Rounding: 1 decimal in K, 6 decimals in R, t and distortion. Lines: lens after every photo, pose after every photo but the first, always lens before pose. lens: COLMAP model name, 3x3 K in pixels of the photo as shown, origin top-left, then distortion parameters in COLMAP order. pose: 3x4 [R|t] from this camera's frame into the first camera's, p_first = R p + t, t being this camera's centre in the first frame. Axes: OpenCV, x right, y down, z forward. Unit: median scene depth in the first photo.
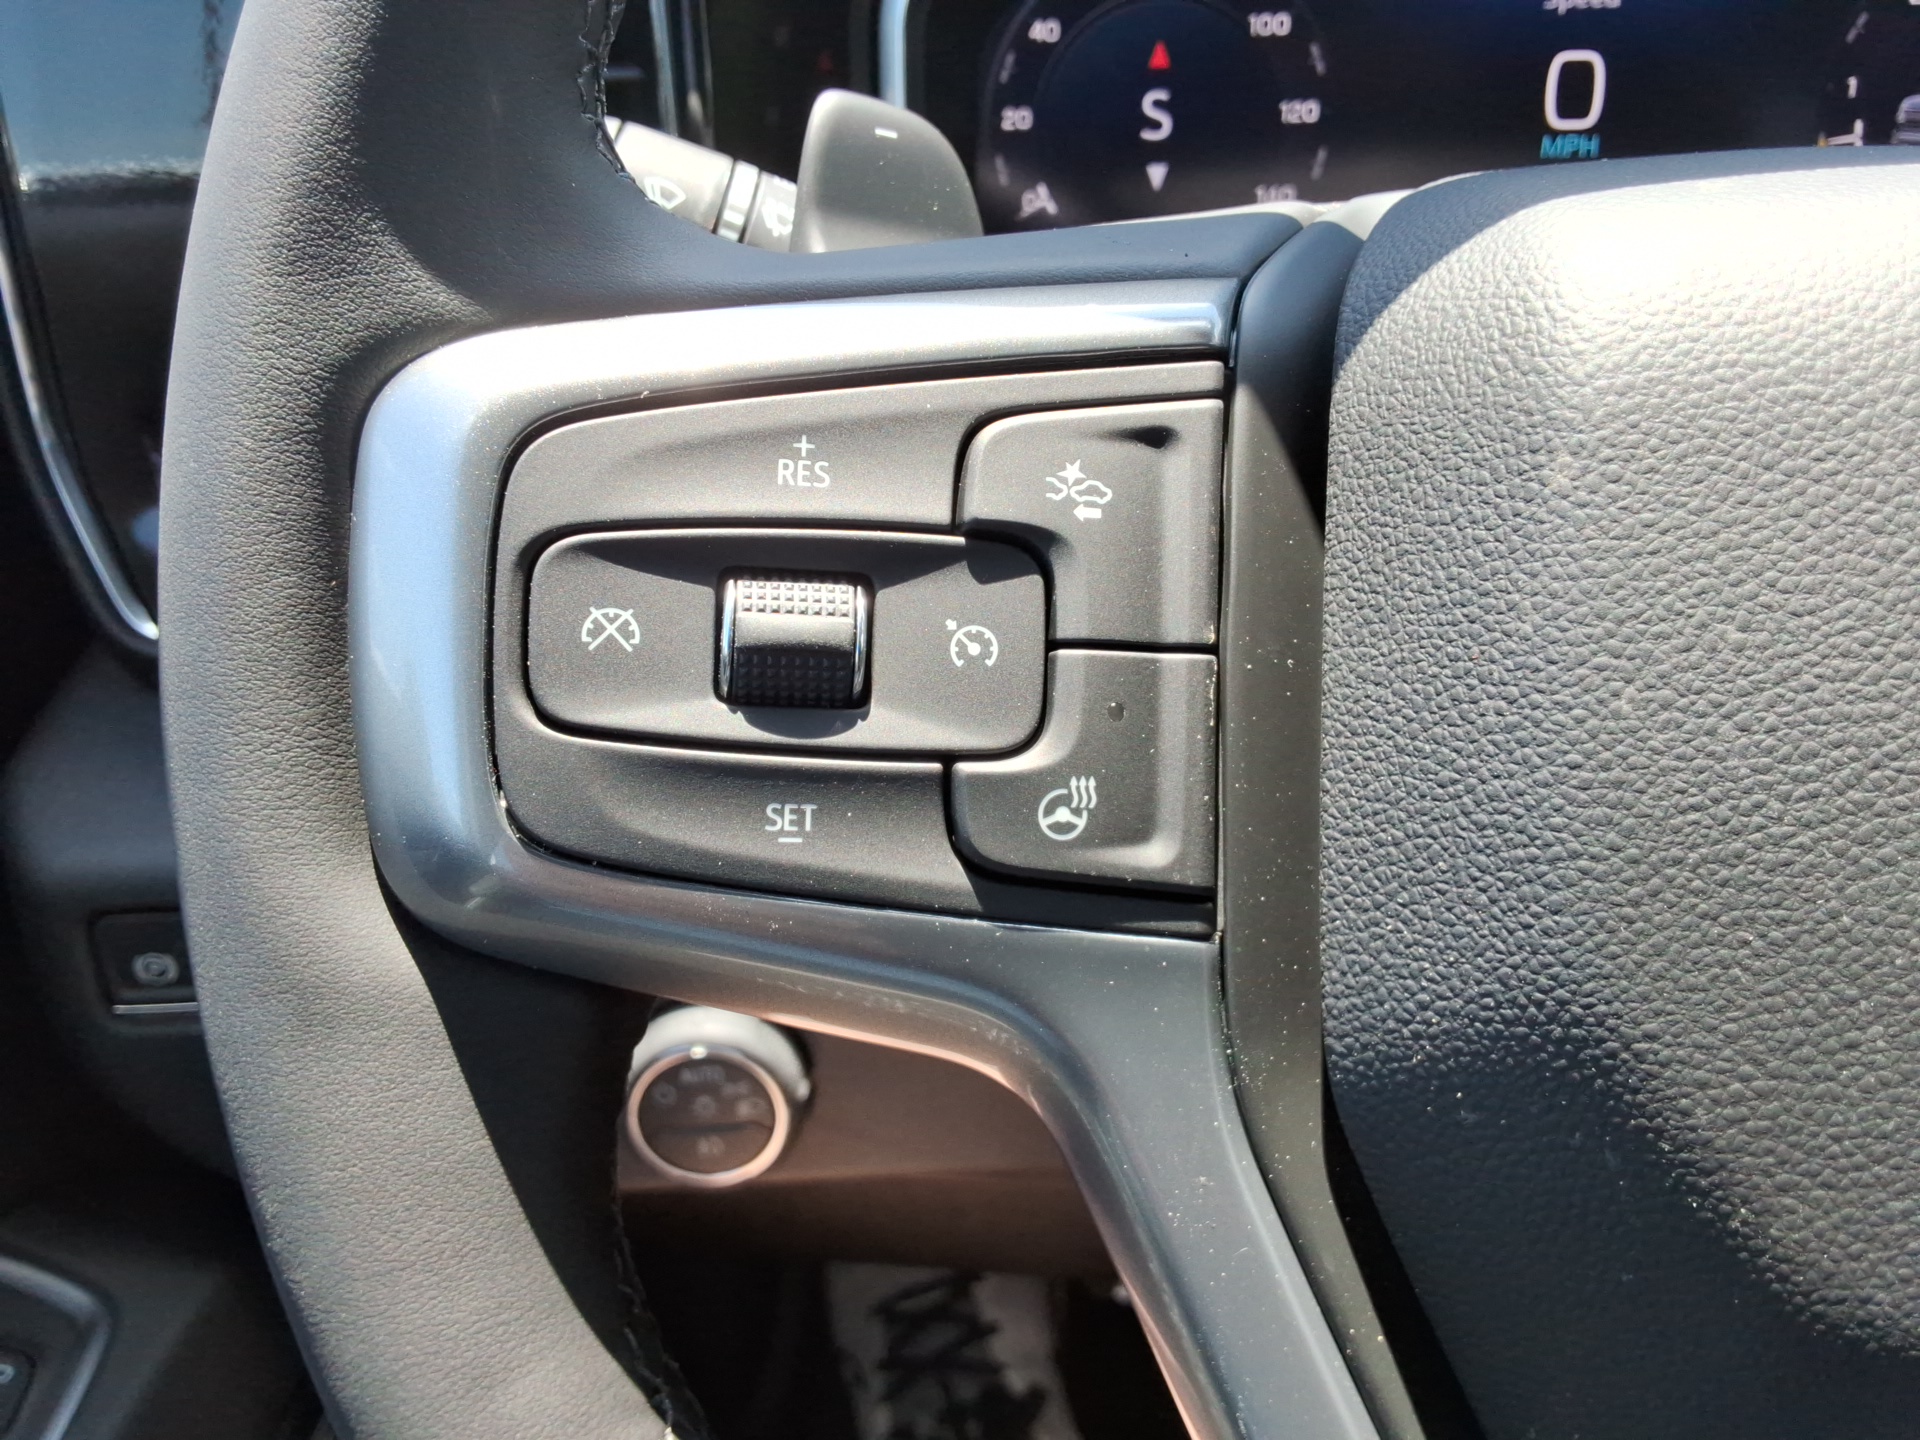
lens RADIAL K [[1581.8, 0, 986.7], [0, 1581.8, 702.0], [0, 0, 1]] dist [0.064938, -0.100877]
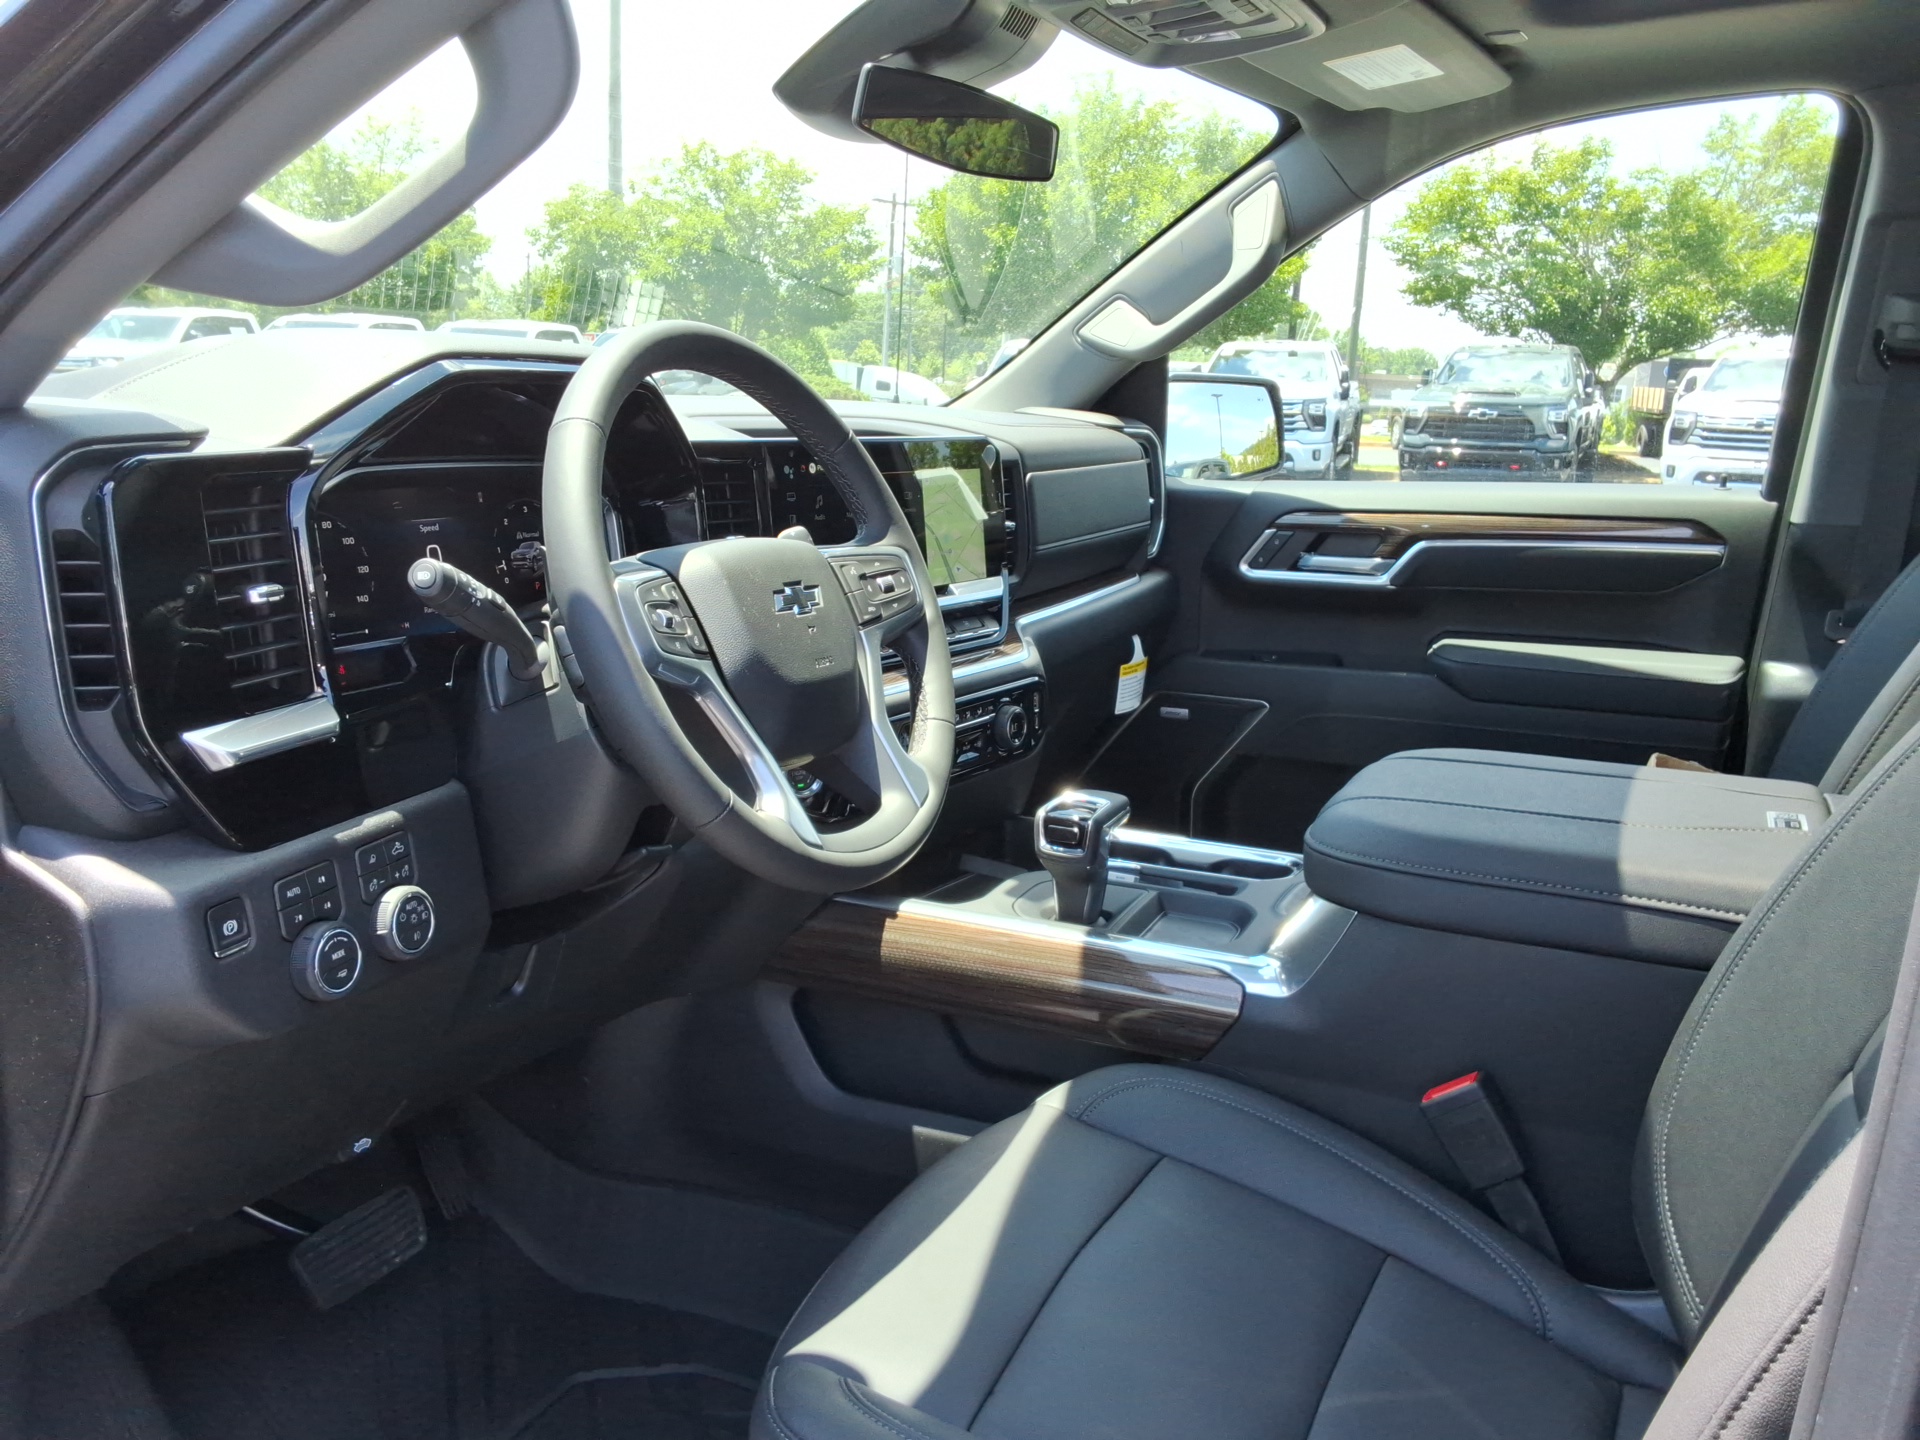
lens RADIAL K [[1546.4, 0, 976.2], [0, 1546.4, 707.2], [0, 0, 1]] dist [0.138446, -0.233891]
pose [[0.329635, -0.140649, 0.933573, -5.303246], [0.414410, 0.910044, -0.009220, 0.813872], [-0.848296, 0.389921, 0.358269, -2.038378]]
